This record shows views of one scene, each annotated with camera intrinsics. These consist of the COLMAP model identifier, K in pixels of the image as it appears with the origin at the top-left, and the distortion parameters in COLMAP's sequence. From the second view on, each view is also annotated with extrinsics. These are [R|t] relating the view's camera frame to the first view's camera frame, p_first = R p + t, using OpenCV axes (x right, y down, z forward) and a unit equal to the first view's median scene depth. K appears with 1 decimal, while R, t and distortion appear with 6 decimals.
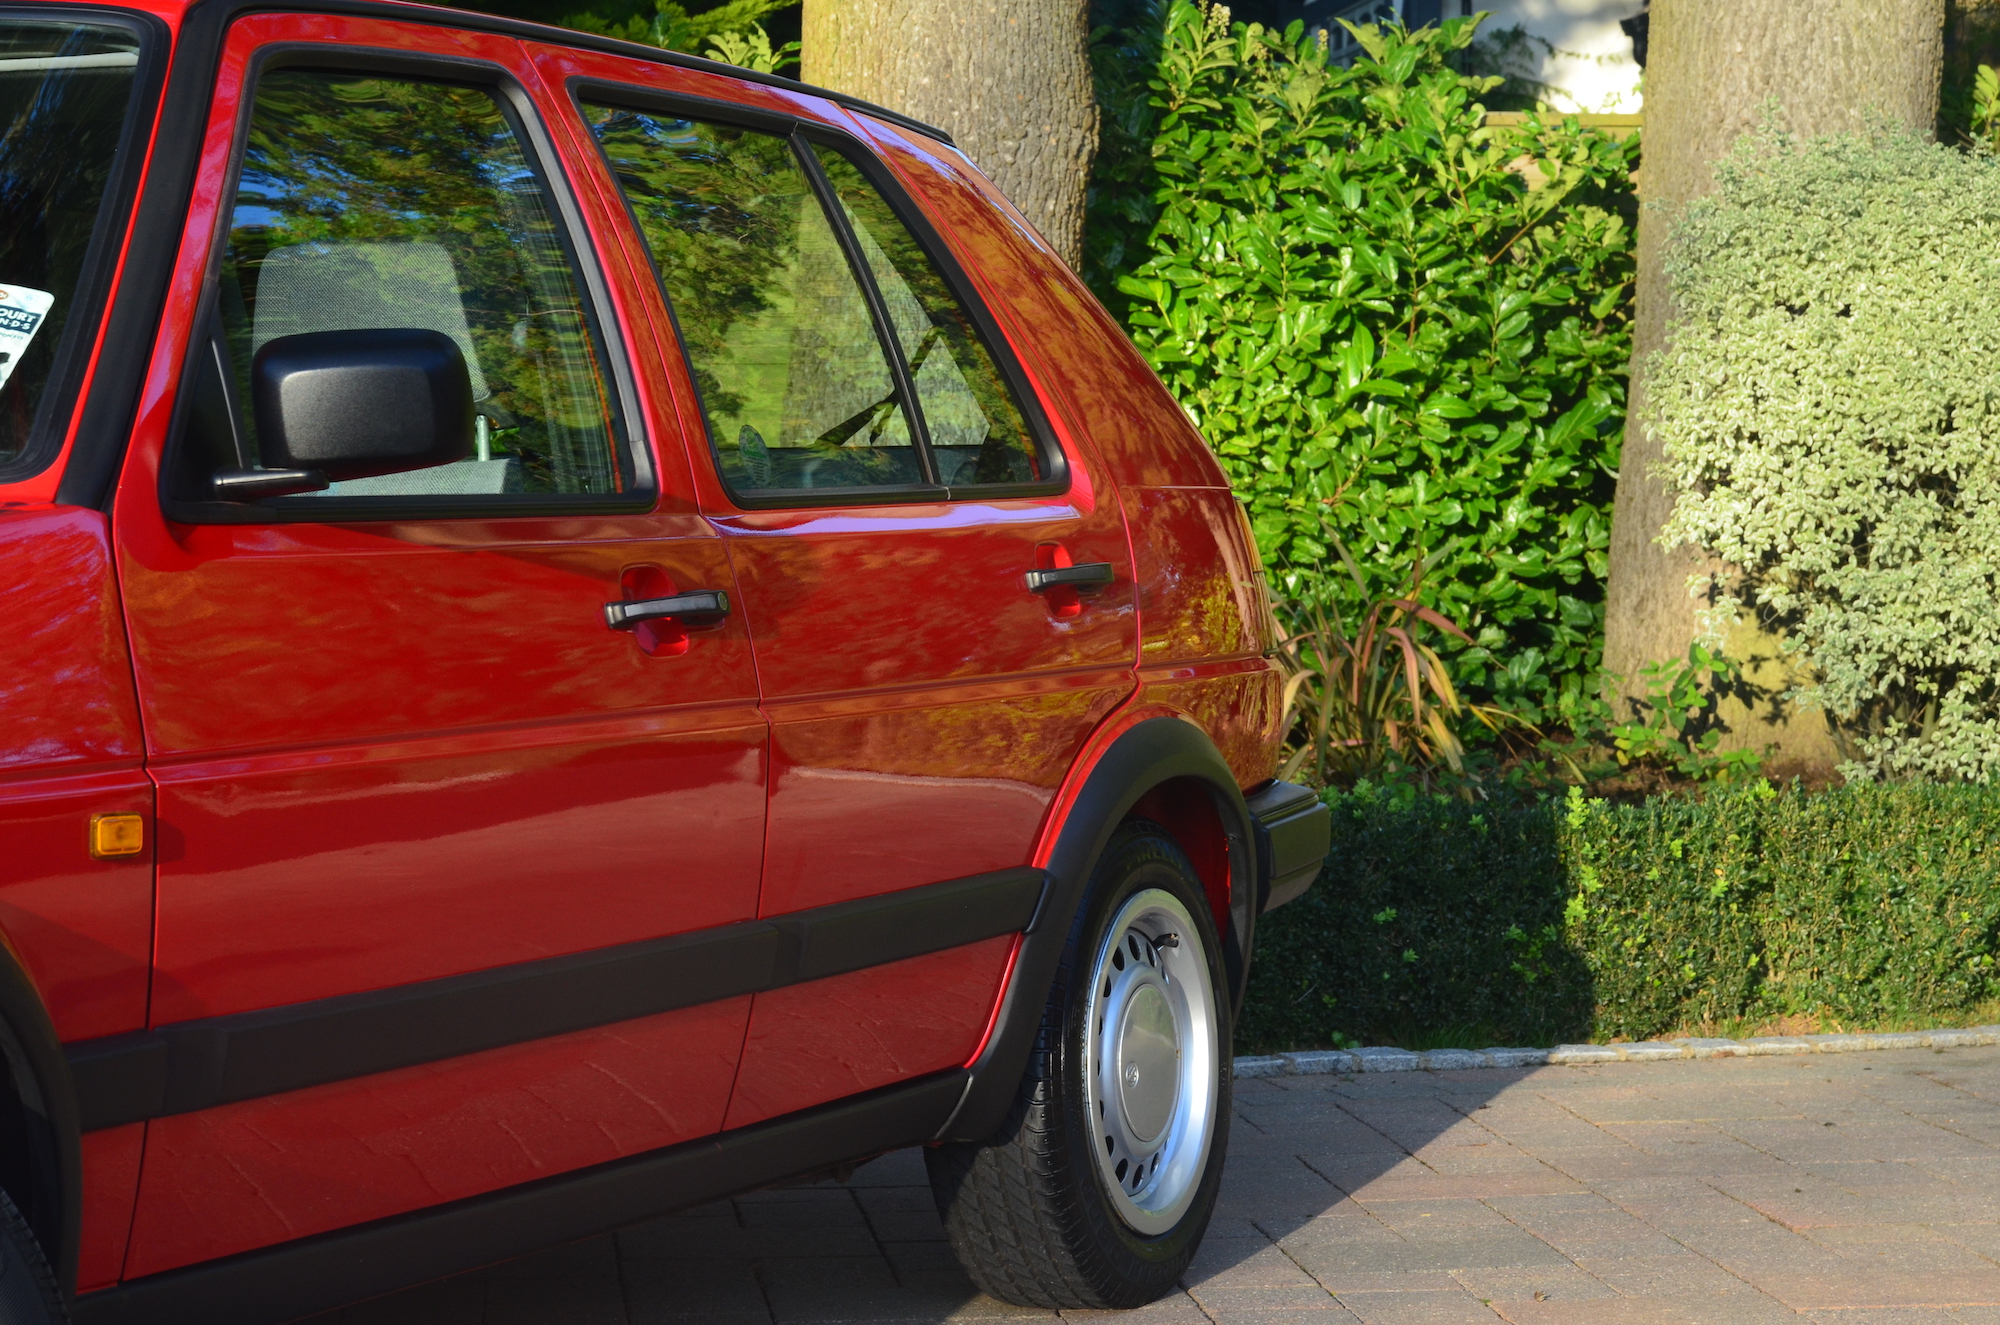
lens RADIAL K [[4922.2, 0, 1065.6], [0, 4922.2, 747.0], [0, 0, 1]] dist [-0.016373, 0.851839]
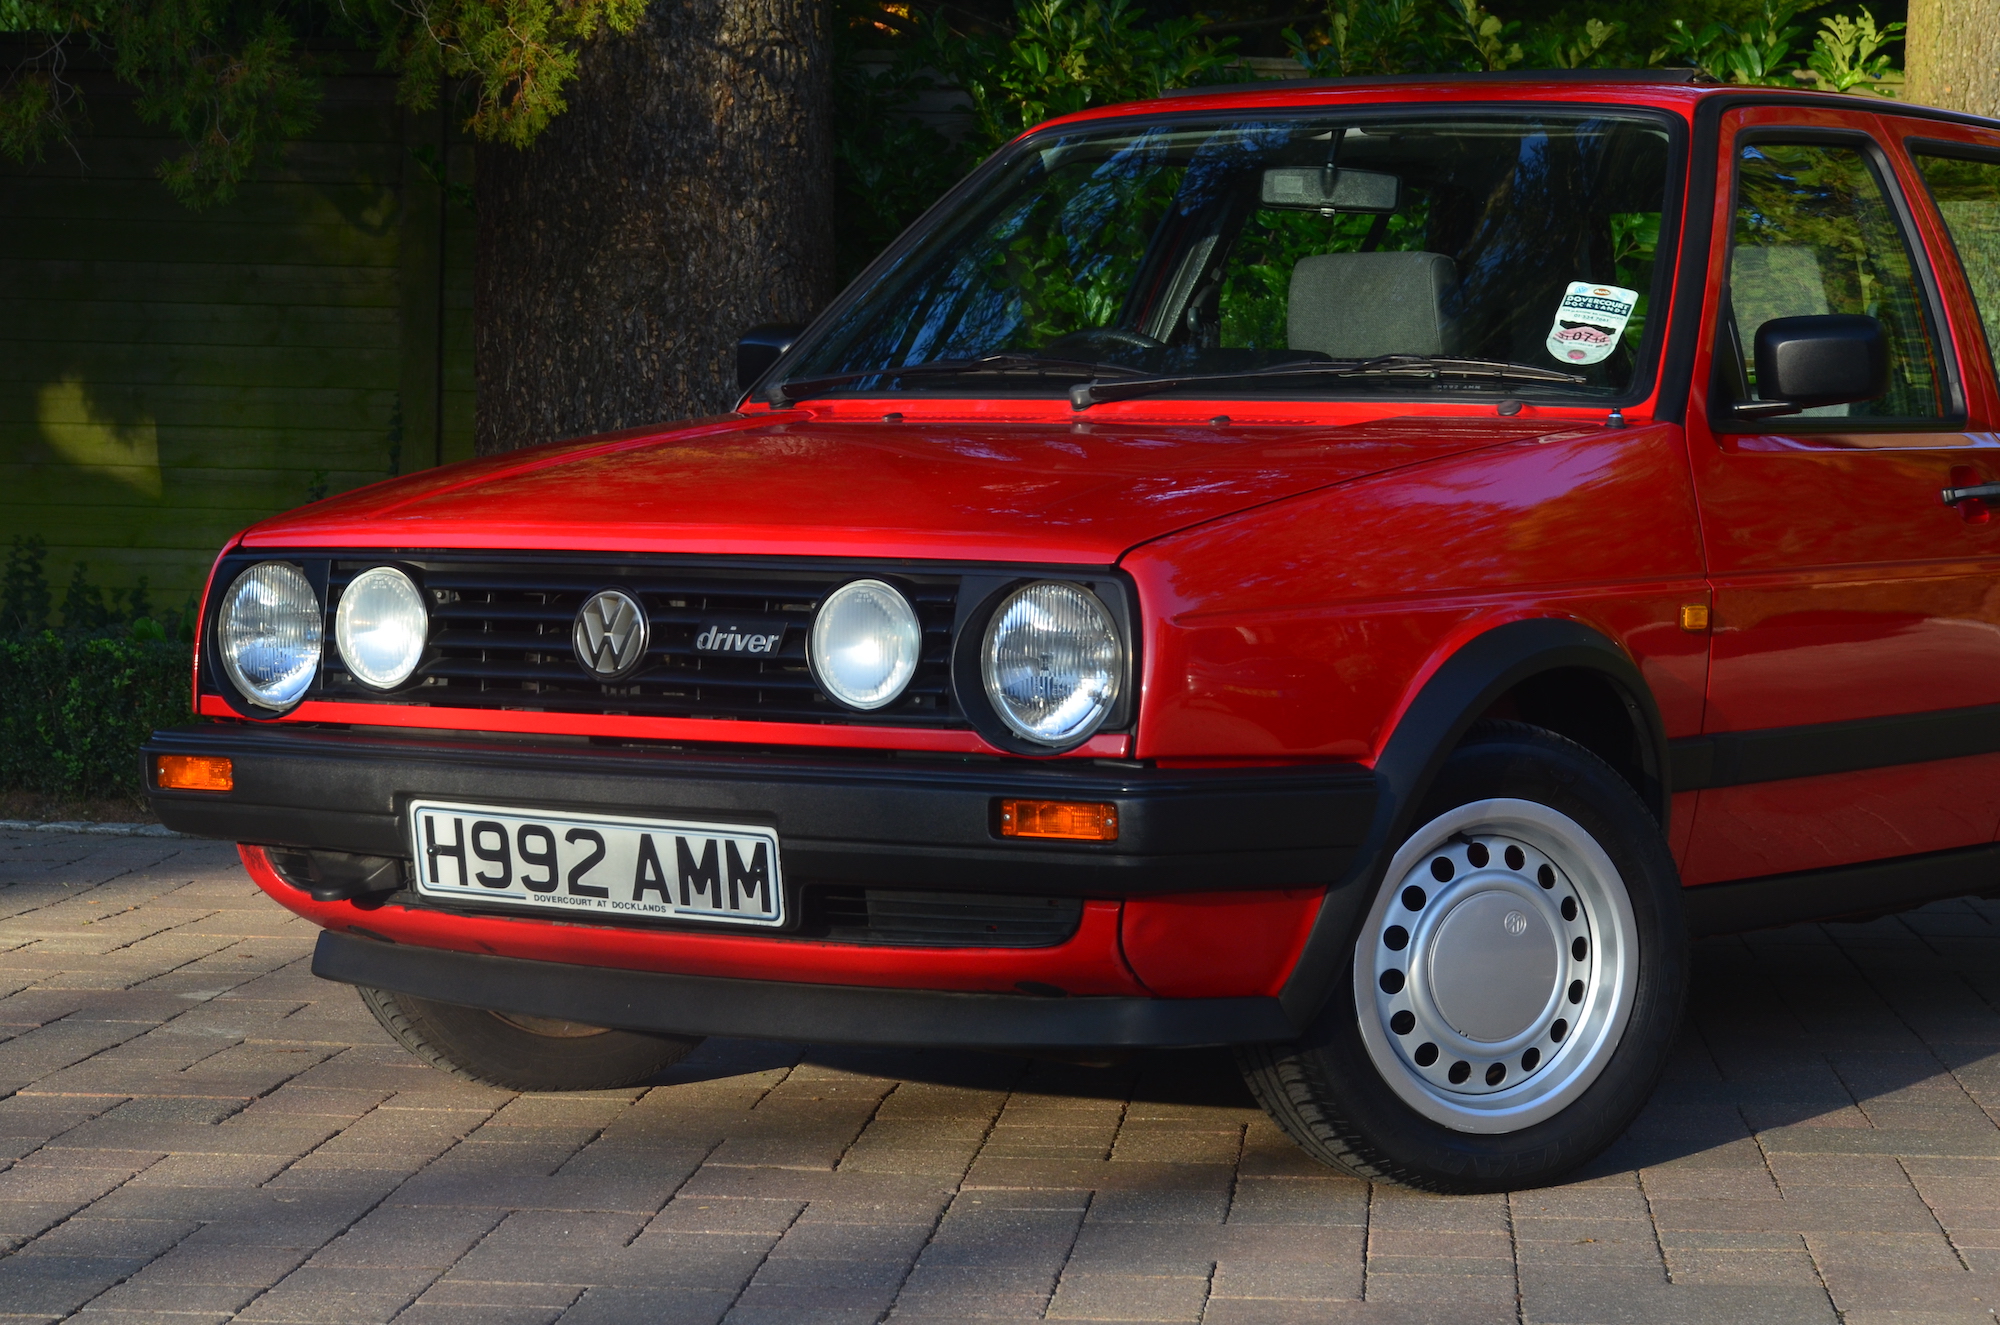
lens RADIAL K [[5209.2, 0, 1003.2], [0, 5209.2, 820.7], [0, 0, 1]] dist [-0.072059, 1.502081]
pose [[0.982125, 0.029801, -0.185856, -0.028133], [-0.024613, 0.999242, 0.030161, 0.012148], [0.186614, -0.025048, 0.982114, -0.245239]]
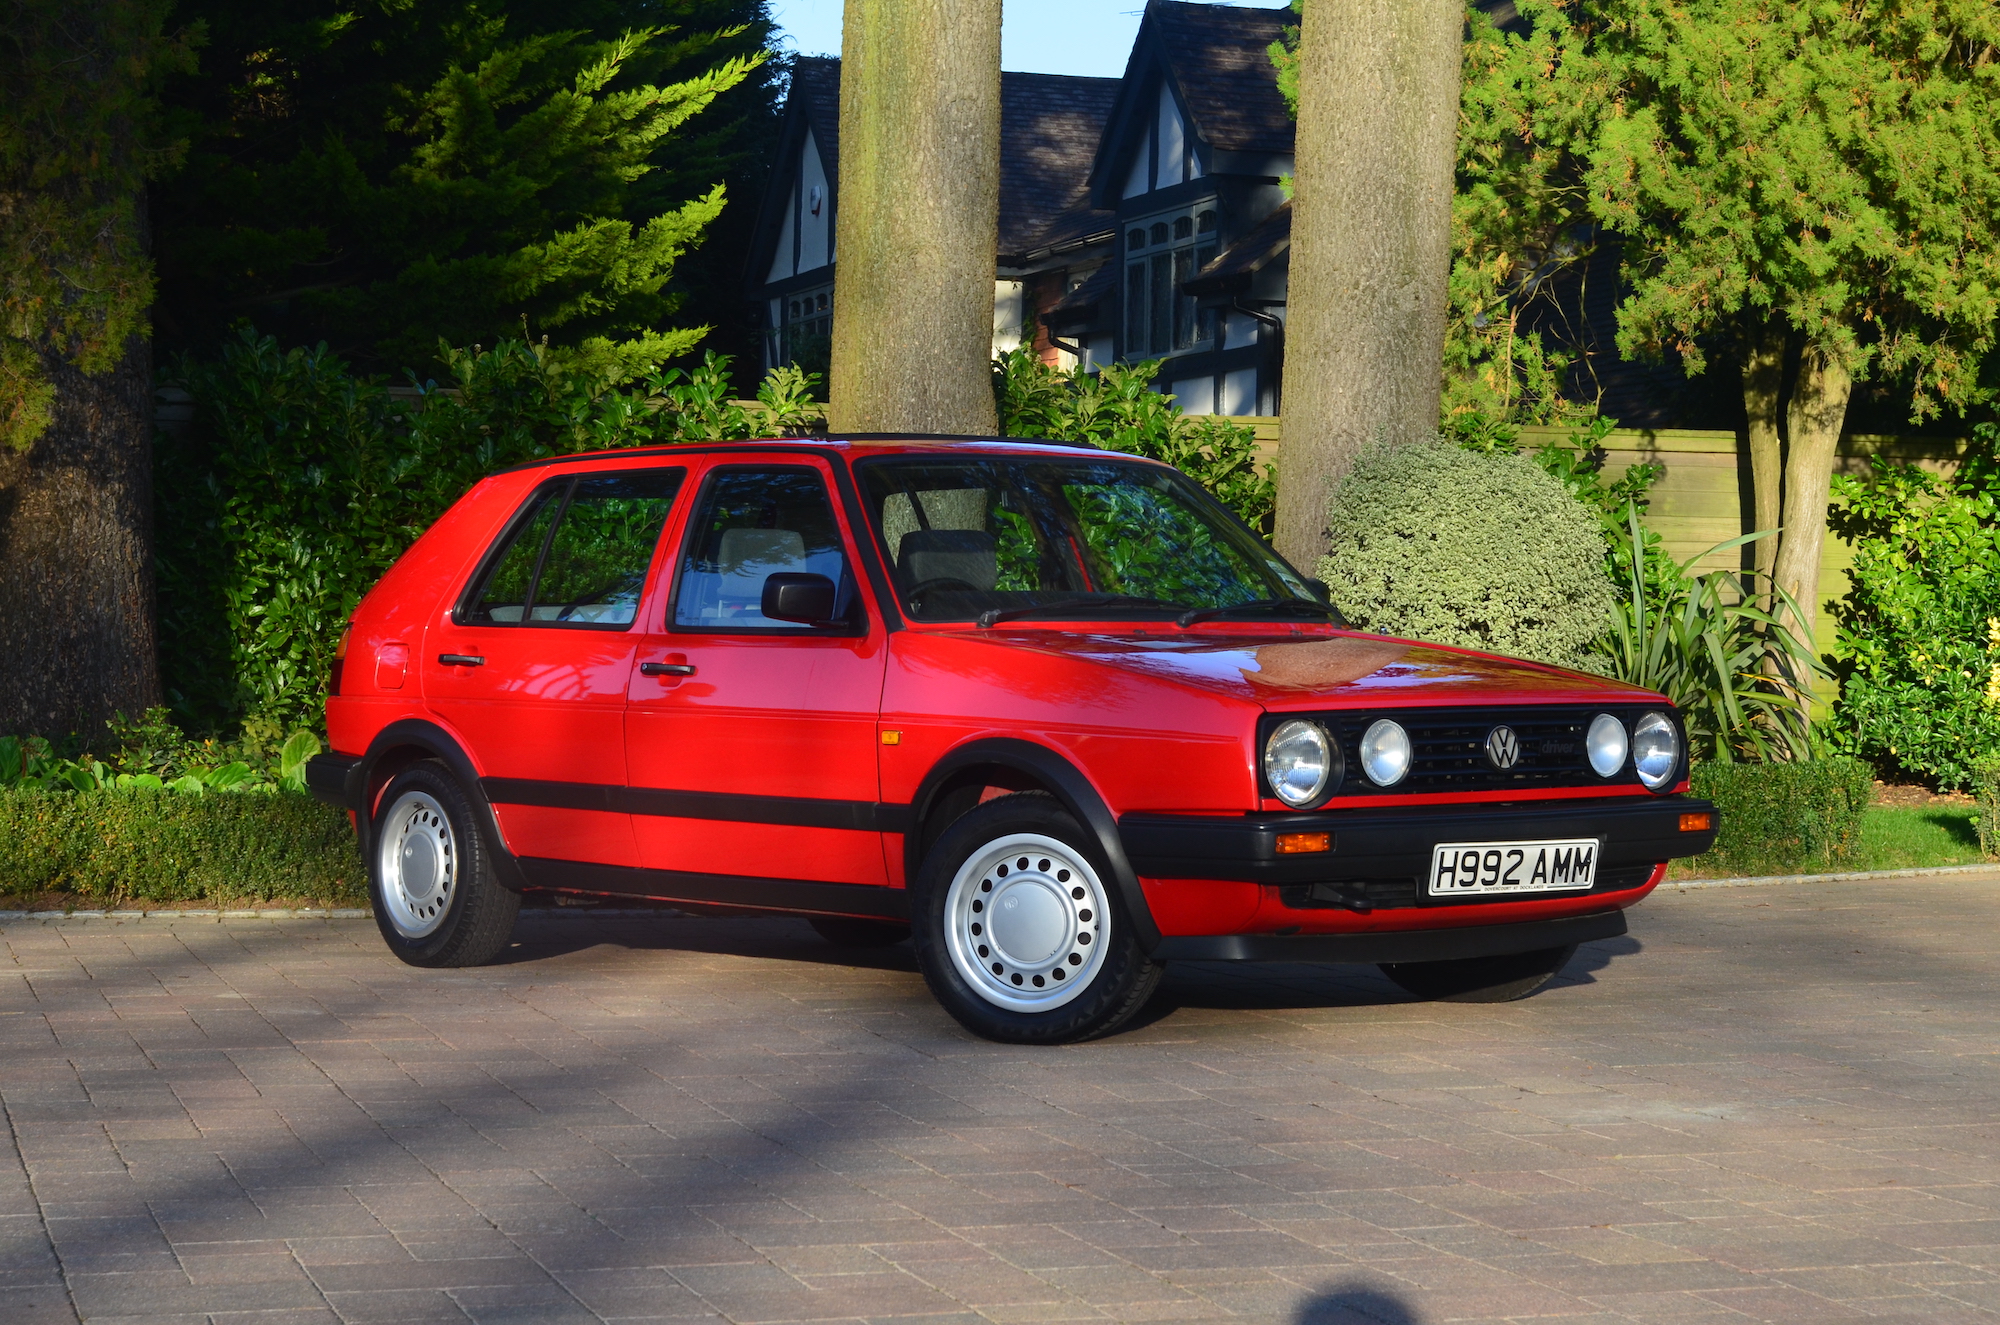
lens RADIAL K [[4093.8, 0, 1076.3], [0, 4093.8, 715.2], [0, 0, 1]] dist [-0.027657, -0.008307]
pose [[0.981026, 0.005709, 0.193791, -0.248788], [0.000183, 0.999539, -0.030373, 0.025577], [-0.193875, 0.029832, 0.980573, -0.466768]]
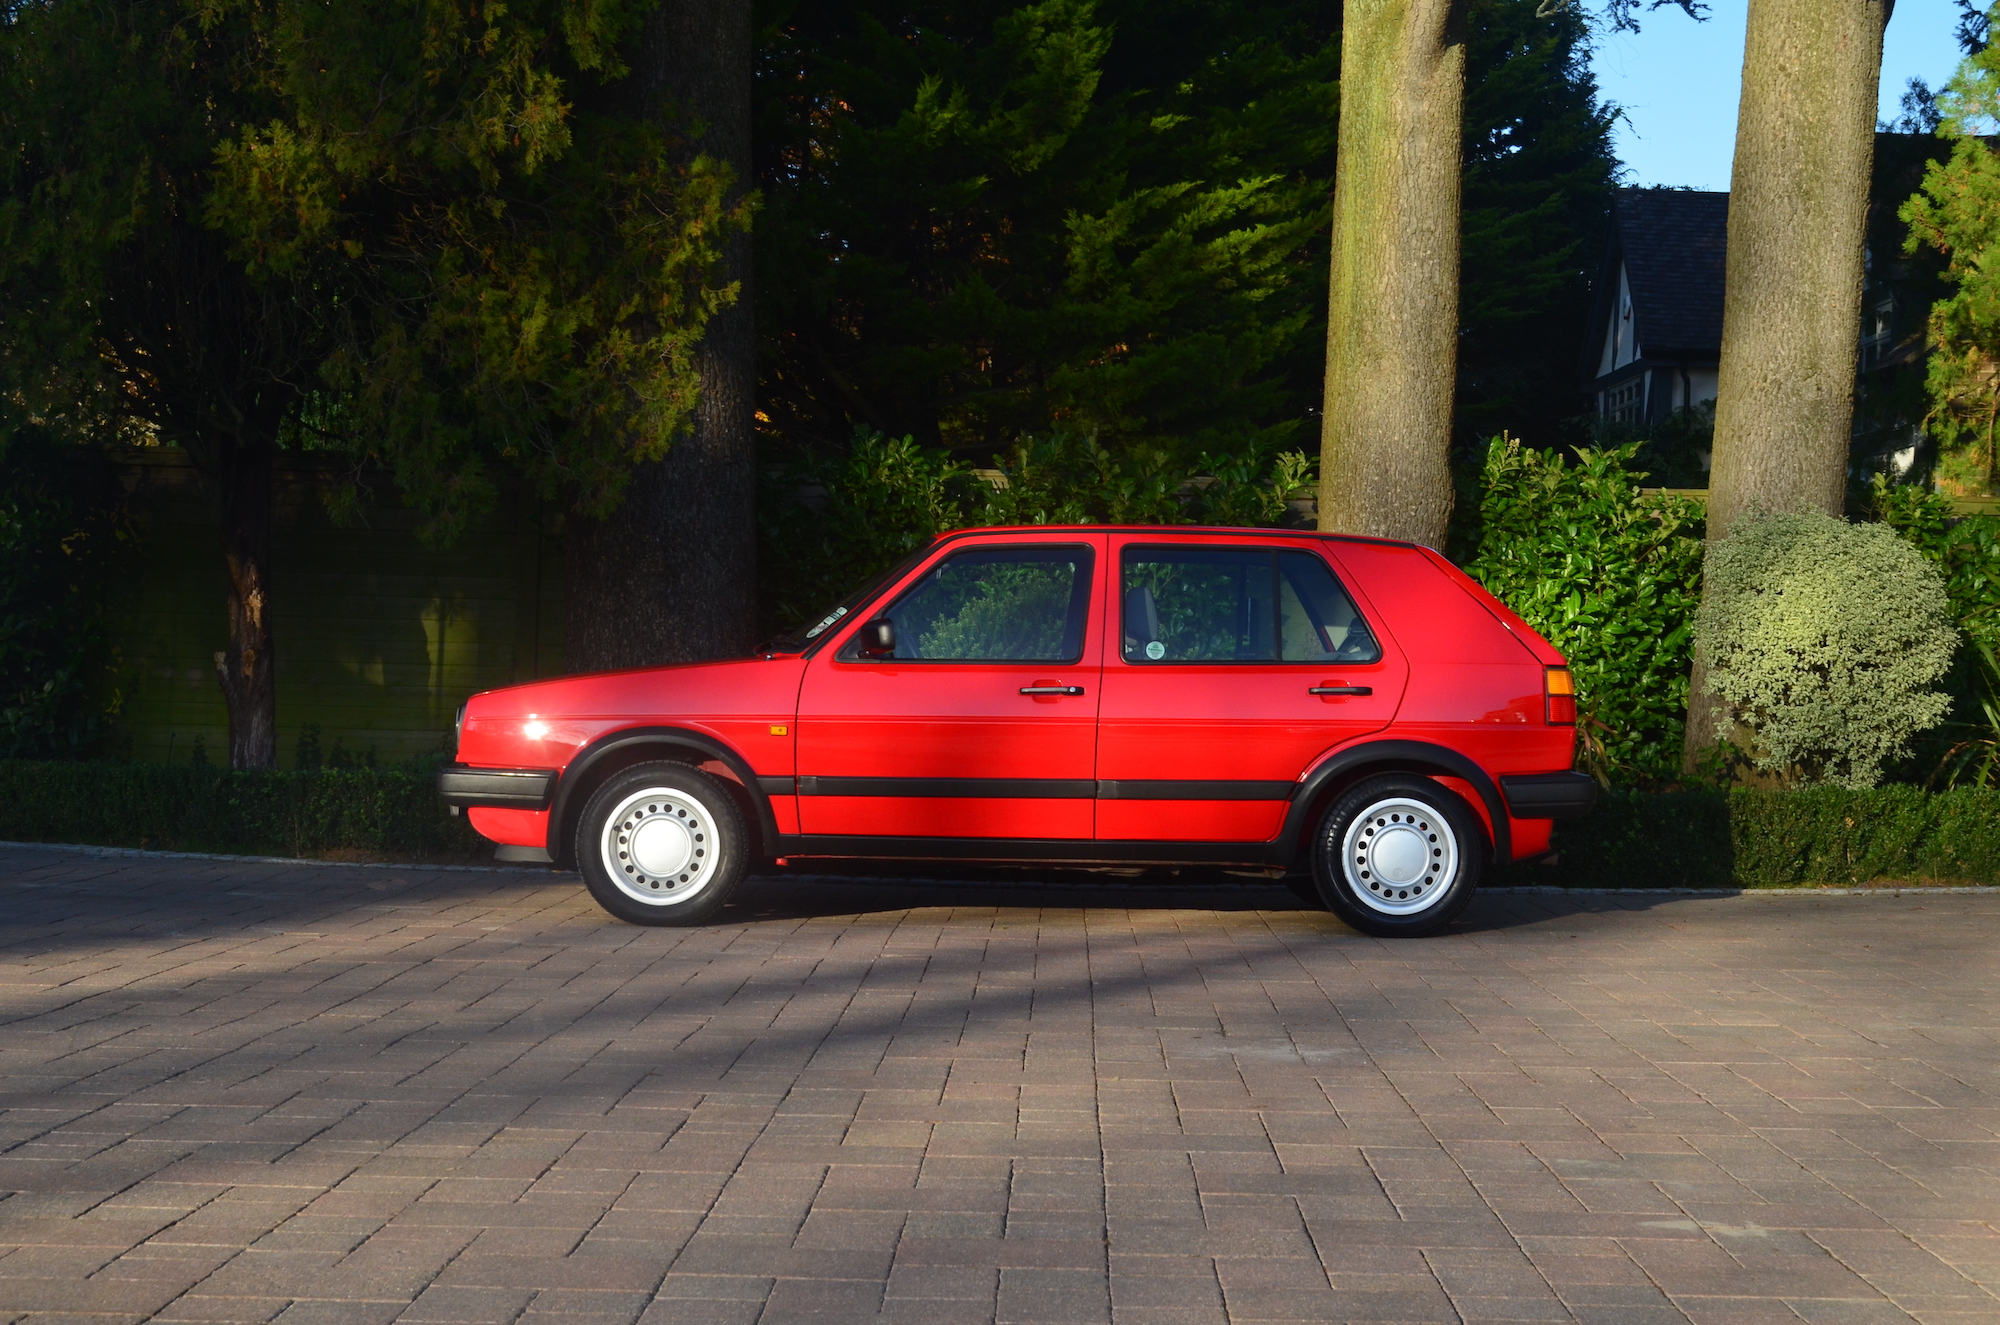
lens RADIAL K [[3436.9, 0, 998.0], [0, 3436.9, 745.8], [0, 0, 1]] dist [-0.045170, 0.180353]
pose [[0.991019, 0.024115, -0.131525, 0.008748], [-0.027497, 0.999335, -0.023955, 0.026064], [0.130860, 0.027356, 0.991023, -0.531137]]
